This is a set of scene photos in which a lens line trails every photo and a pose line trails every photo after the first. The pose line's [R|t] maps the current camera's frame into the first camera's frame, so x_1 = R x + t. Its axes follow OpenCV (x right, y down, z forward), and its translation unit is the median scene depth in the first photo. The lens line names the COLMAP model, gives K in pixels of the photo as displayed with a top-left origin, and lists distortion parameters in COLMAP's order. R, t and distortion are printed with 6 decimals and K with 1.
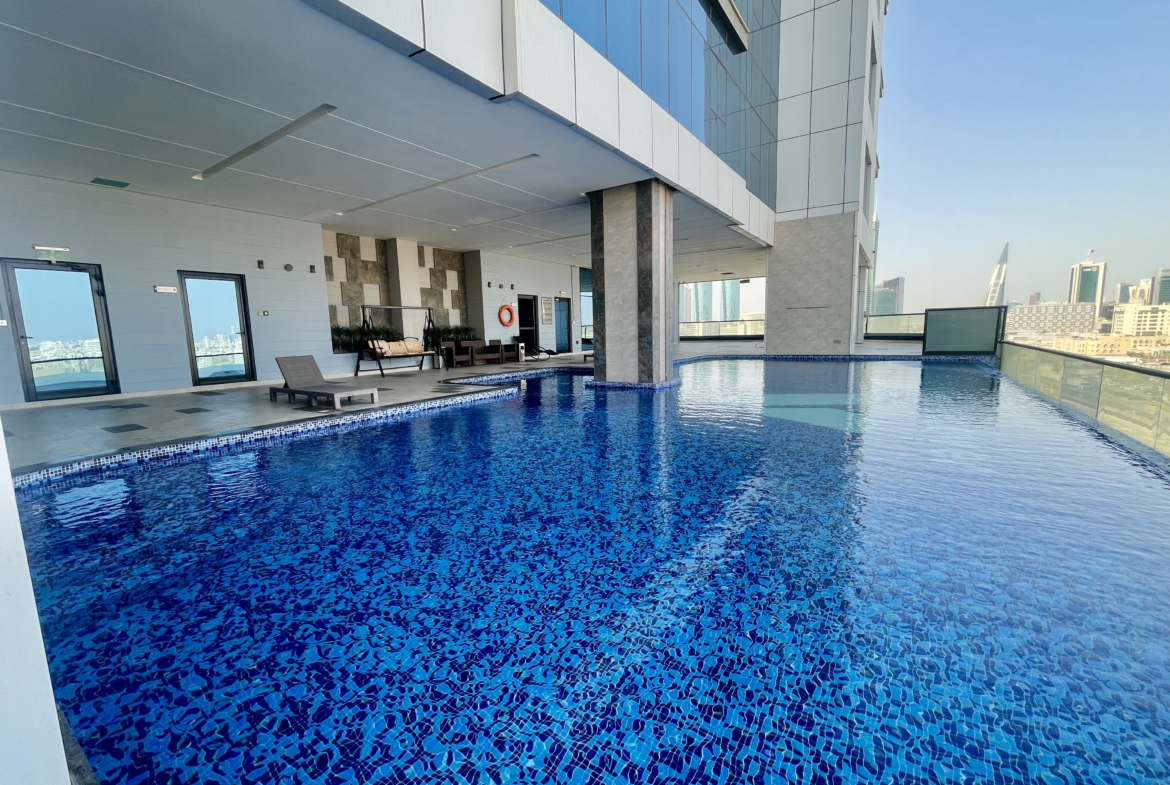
lens RADIAL K [[478.2, 0, 585.8], [0, 478.2, 393.0], [0, 0, 1]] dist [0.003303, 0.000775]
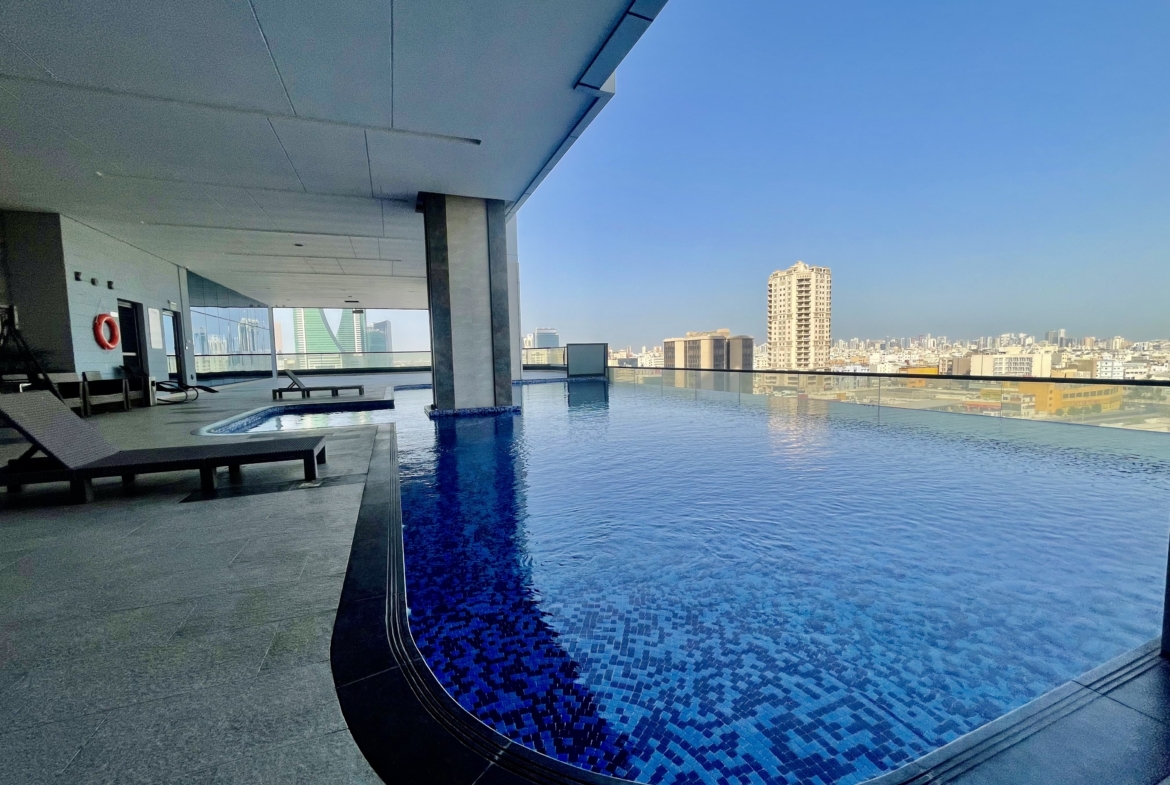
lens RADIAL K [[478.2, 0, 586.9], [0, 478.2, 392.7], [0, 0, 1]] dist [0.003303, 0.000775]
pose [[0.564537, -0.049964, 0.823894, -0.378064], [0.115786, 0.993090, -0.019113, -0.006395], [-0.817246, 0.106186, 0.566421, 0.209674]]
